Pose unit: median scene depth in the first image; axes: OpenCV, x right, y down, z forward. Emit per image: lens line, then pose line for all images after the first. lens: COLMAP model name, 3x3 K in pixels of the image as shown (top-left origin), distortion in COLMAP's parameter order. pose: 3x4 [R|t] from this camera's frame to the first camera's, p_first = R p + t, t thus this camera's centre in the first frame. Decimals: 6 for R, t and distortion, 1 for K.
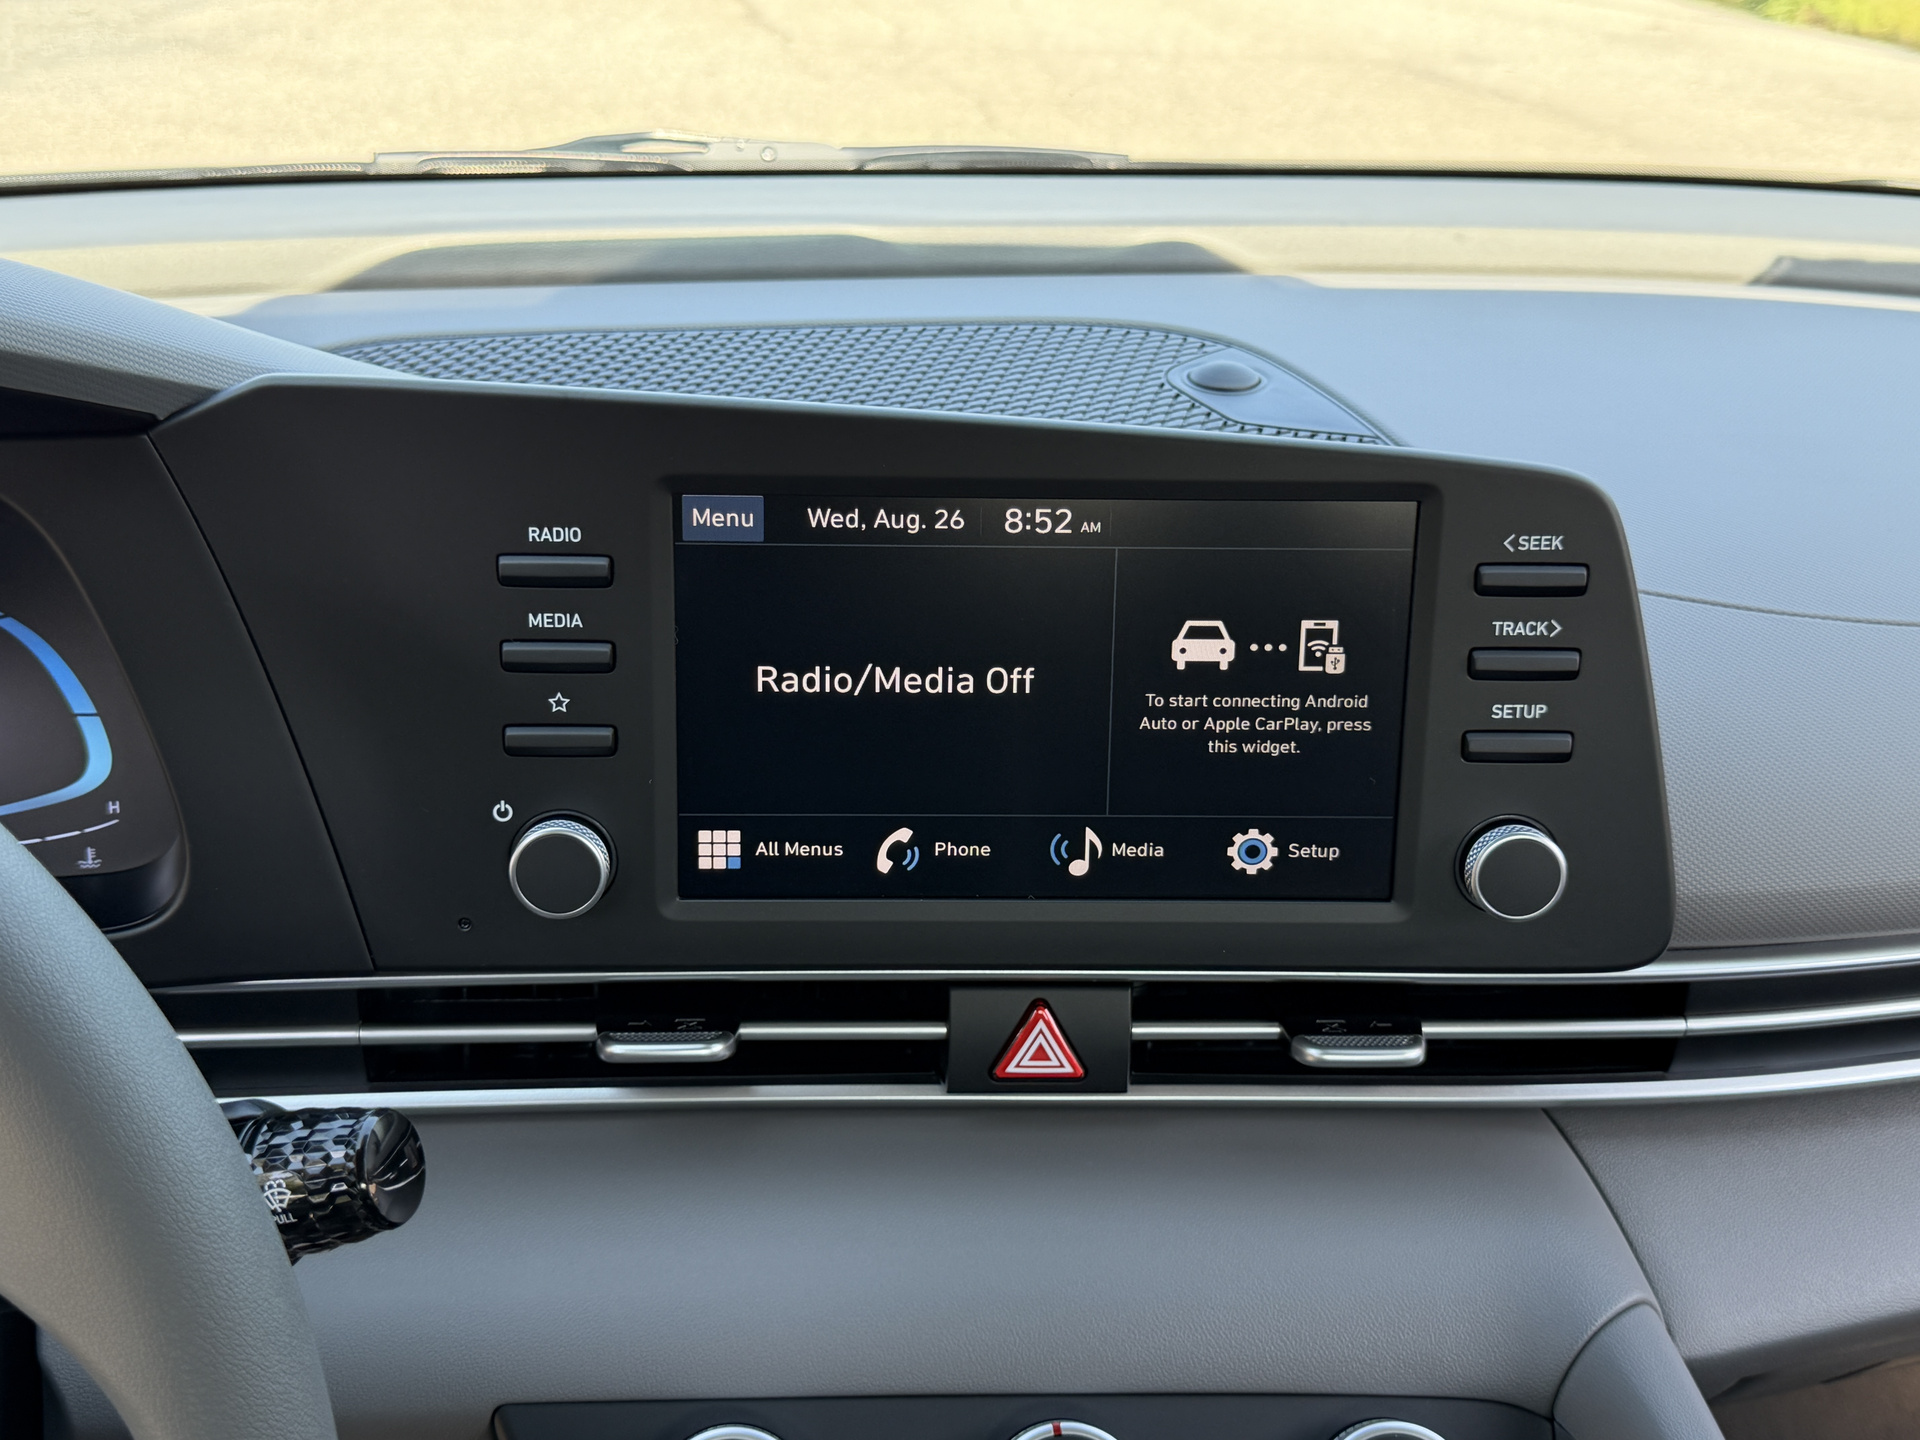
lens RADIAL K [[2188.1, 0, 966.4], [0, 2188.1, 703.2], [0, 0, 1]] dist [0.080981, 0.000000]
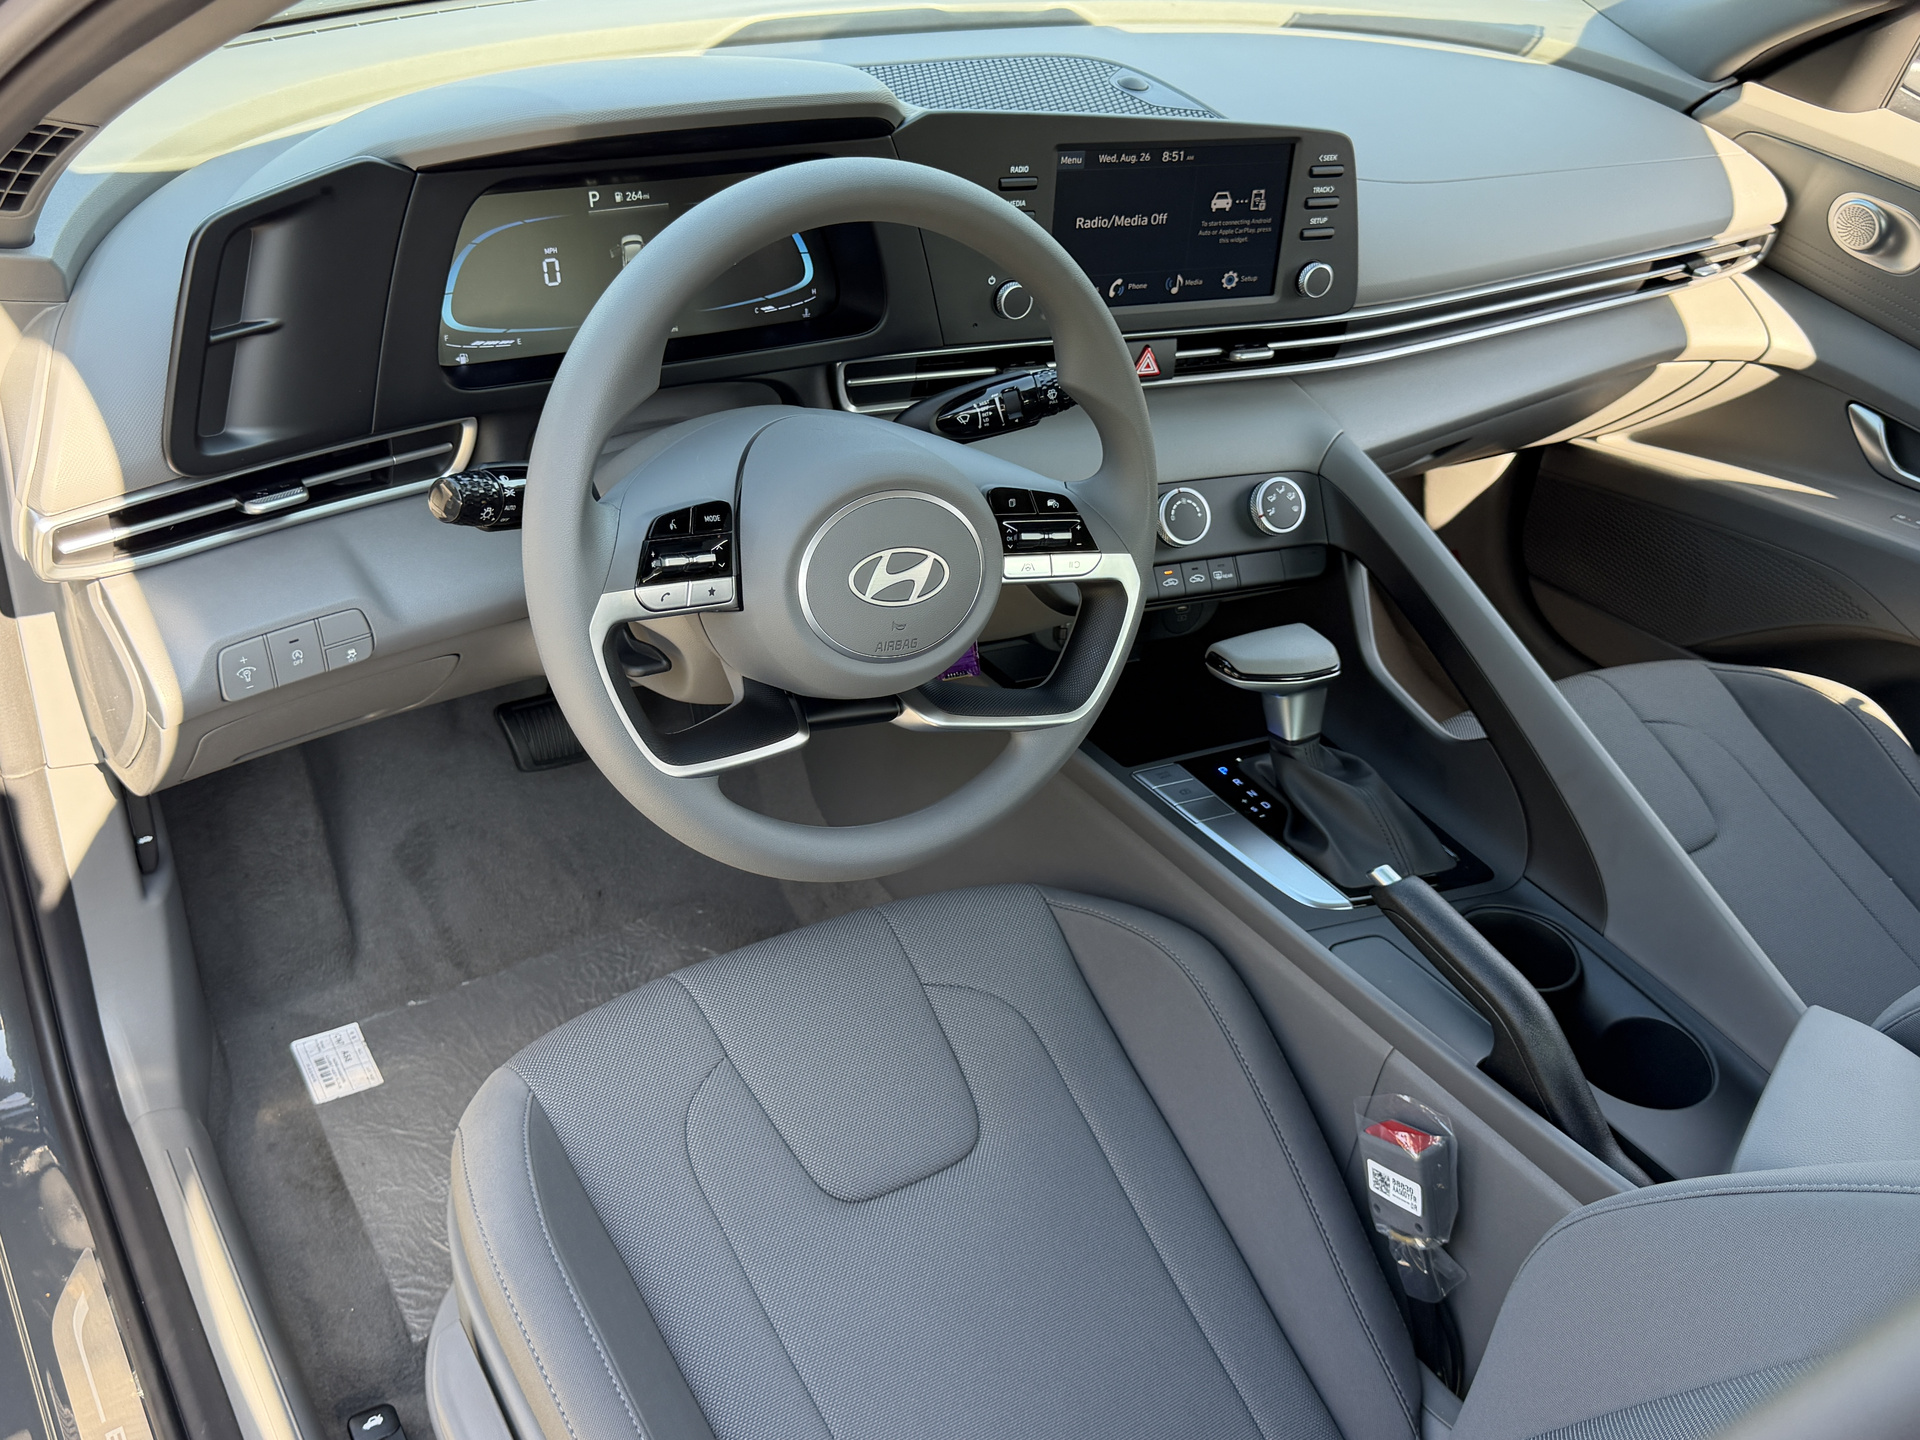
lens RADIAL K [[1759.0, 0, 959.8], [0, 1759.0, 736.1], [0, 0, 1]] dist [0.059936, 0.000000]
pose [[0.929472, -0.144419, 0.339447, -1.024296], [0.054894, 0.964084, 0.259862, 0.024100], [-0.364785, -0.222901, 0.904017, -1.016820]]
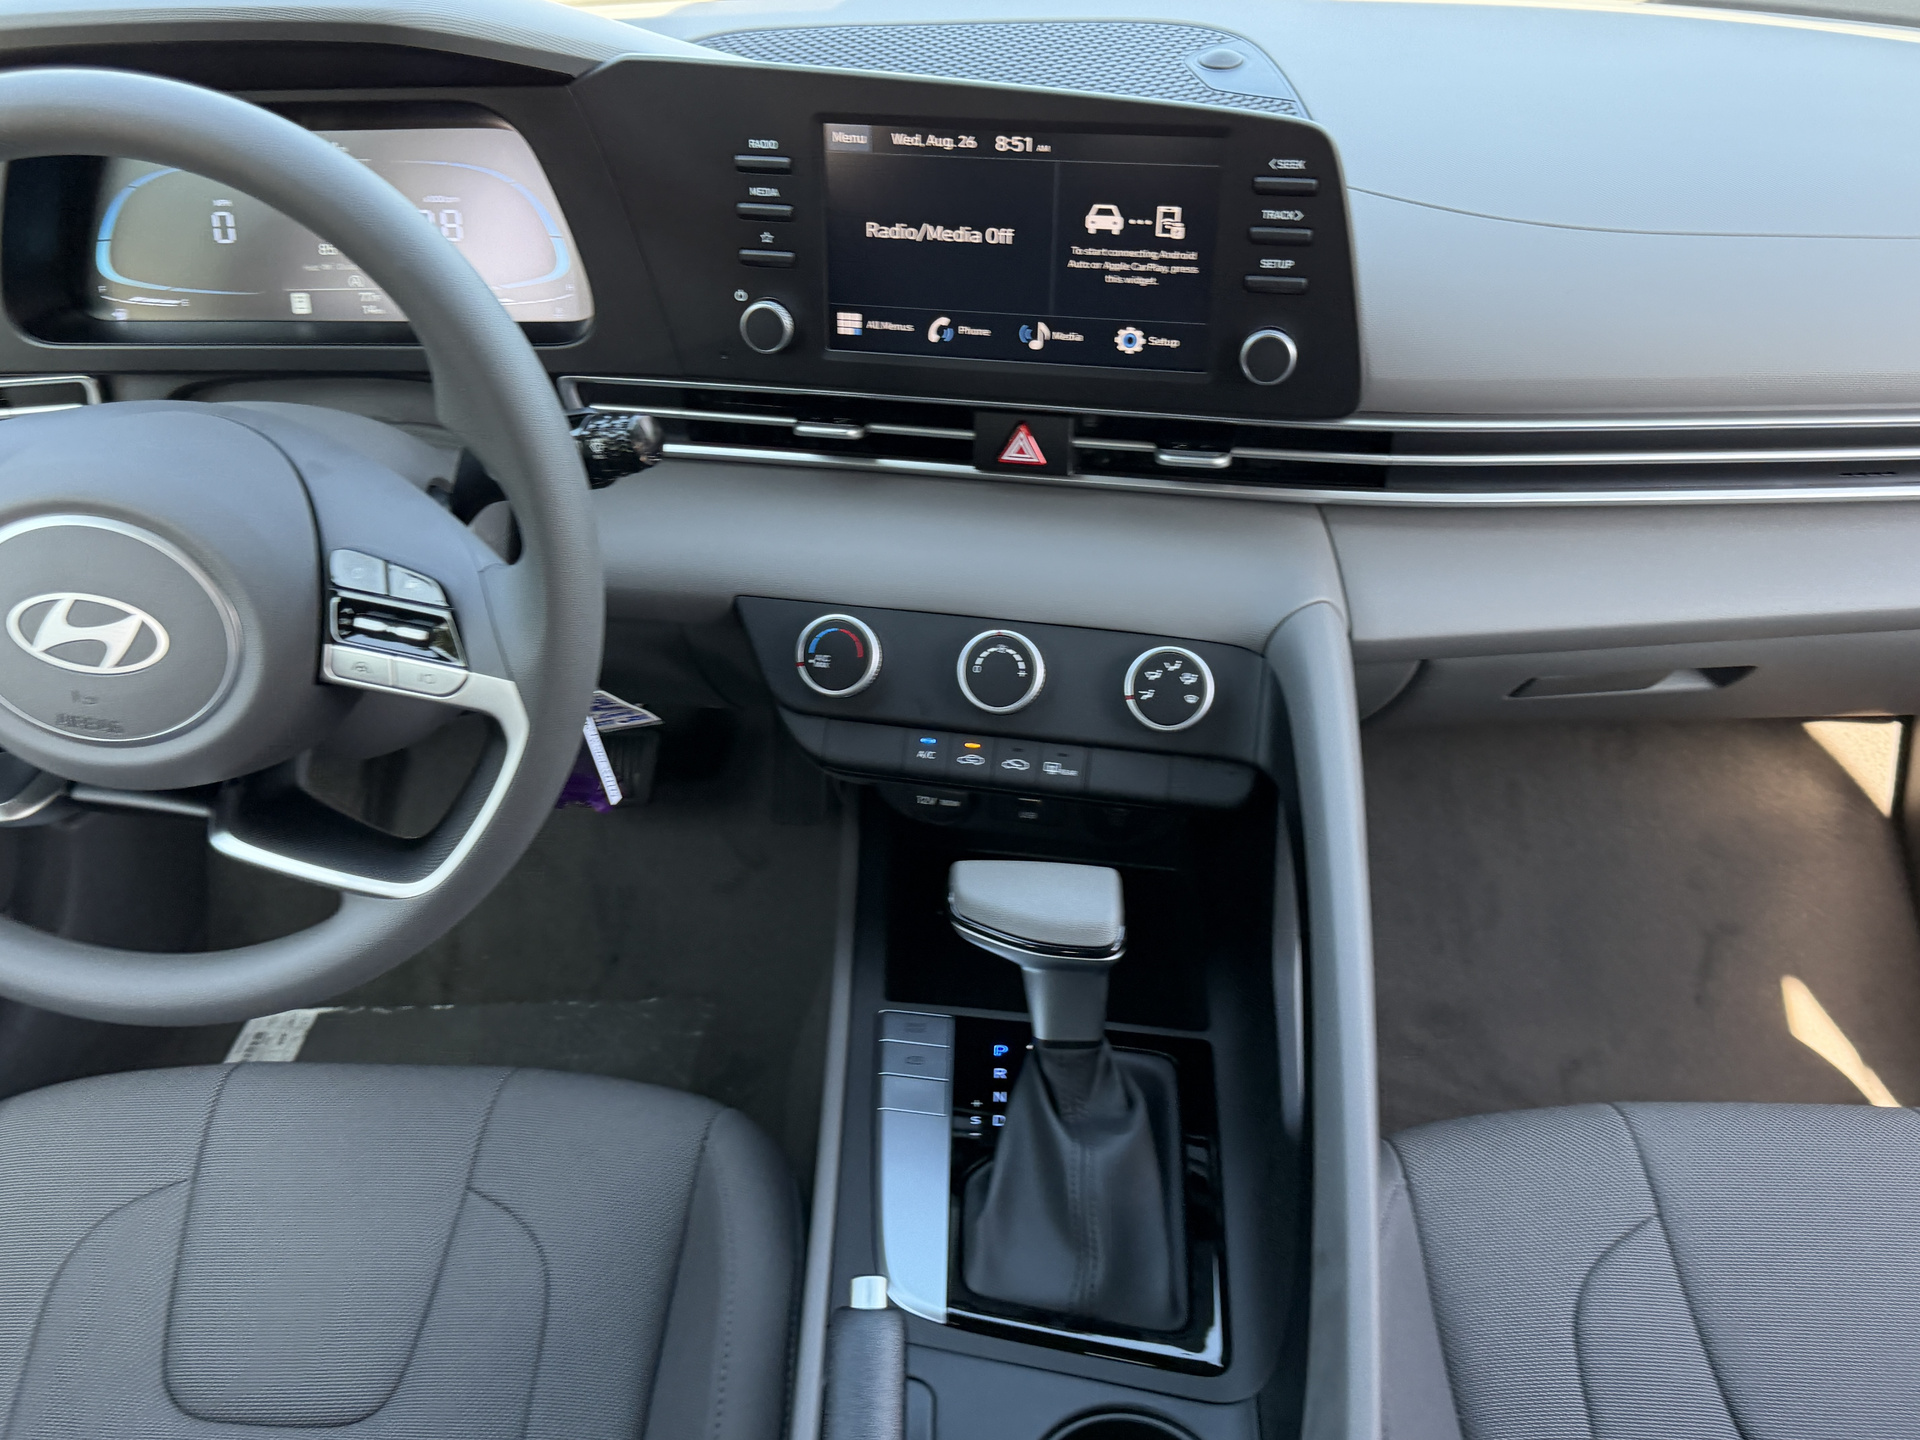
lens RADIAL K [[1747.1, 0, 916.7], [0, 1747.1, 728.5], [0, 0, 1]] dist [0.074124, 0.000000]
pose [[0.963482, 0.106693, -0.245599, 0.353648], [-0.051678, 0.974038, 0.220409, 0.069759], [0.262739, -0.199668, 0.943981, -0.496594]]
